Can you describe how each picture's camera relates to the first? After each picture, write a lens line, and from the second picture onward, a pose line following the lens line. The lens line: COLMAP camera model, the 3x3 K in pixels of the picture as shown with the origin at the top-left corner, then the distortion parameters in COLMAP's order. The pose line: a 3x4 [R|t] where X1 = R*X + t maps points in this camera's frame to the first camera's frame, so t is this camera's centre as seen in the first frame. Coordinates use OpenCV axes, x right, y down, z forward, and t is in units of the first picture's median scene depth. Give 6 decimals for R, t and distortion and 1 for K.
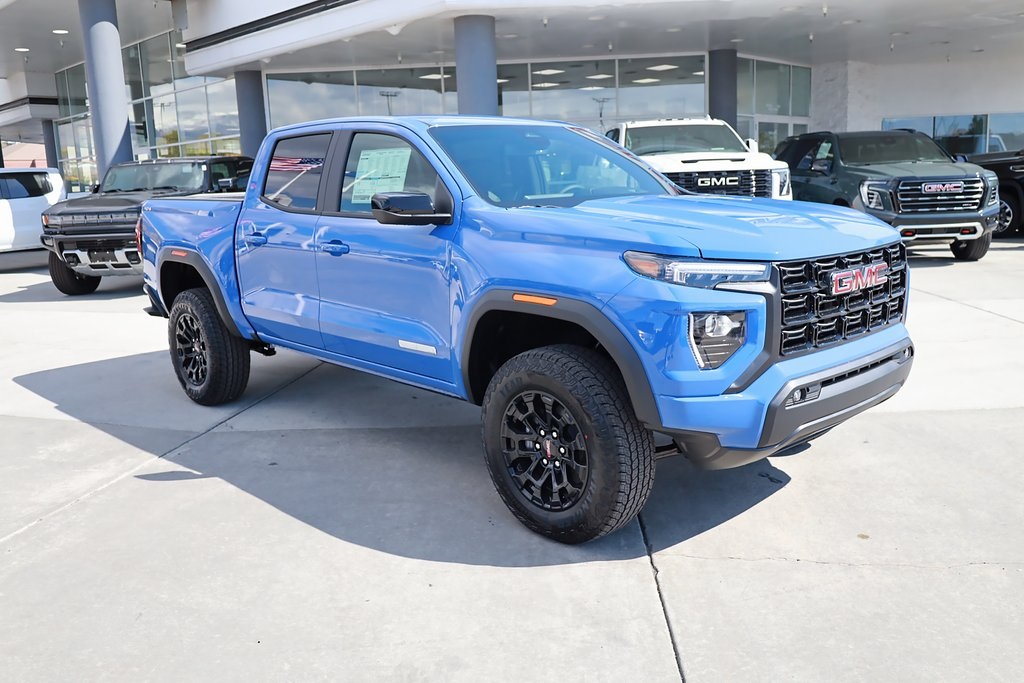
lens RADIAL K [[865.9, 0, 512.0], [0, 865.9, 341.5], [0, 0, 1]] dist [-0.008532, 0.006780]
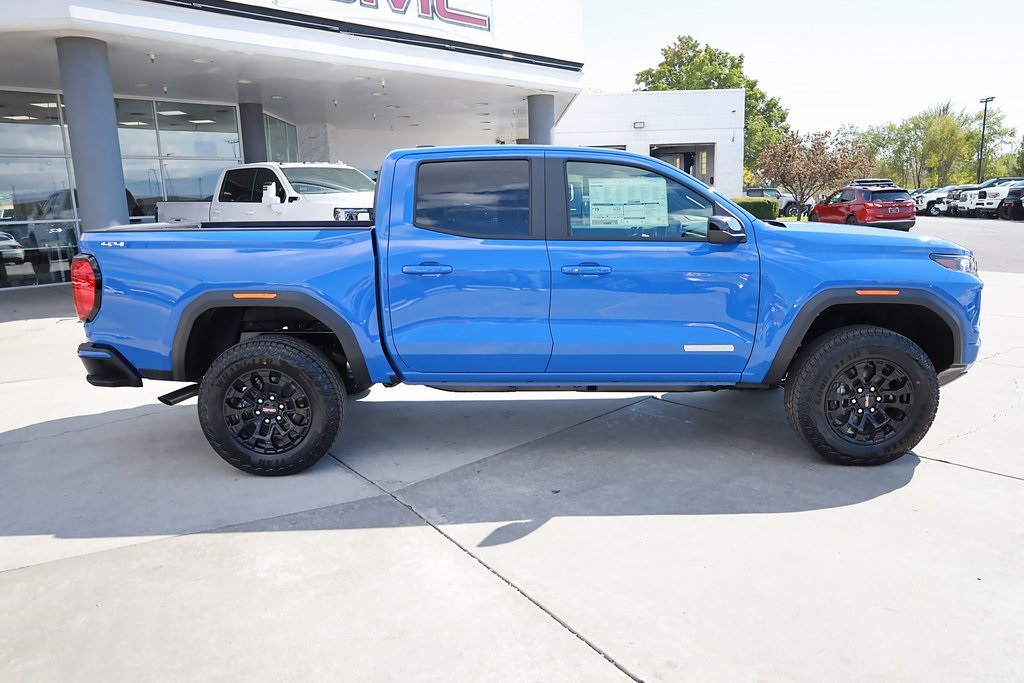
lens RADIAL K [[701.1, 0, 512.0], [0, 701.1, 341.5], [0, 0, 1]] dist [-0.008864, -0.003320]
pose [[0.689549, -0.121401, 0.713992, -0.857513], [0.129956, 0.990590, 0.042925, -0.069026], [-0.712485, 0.063188, 0.698837, 0.464176]]
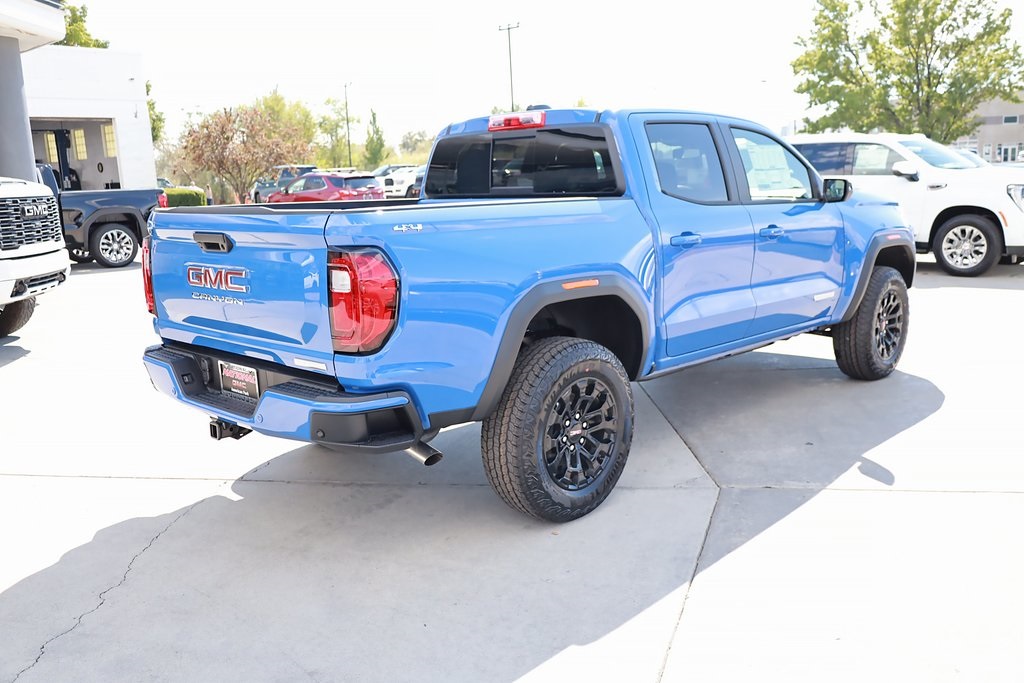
lens RADIAL K [[883.3, 0, 514.5], [0, 883.3, 362.0], [0, 0, 1]] dist [0.007238, 0.004124]
pose [[-0.041008, -0.170975, 0.984422, -1.271799], [0.218749, 0.959812, 0.175813, -0.211609], [-0.974919, 0.222551, -0.001959, 1.316001]]
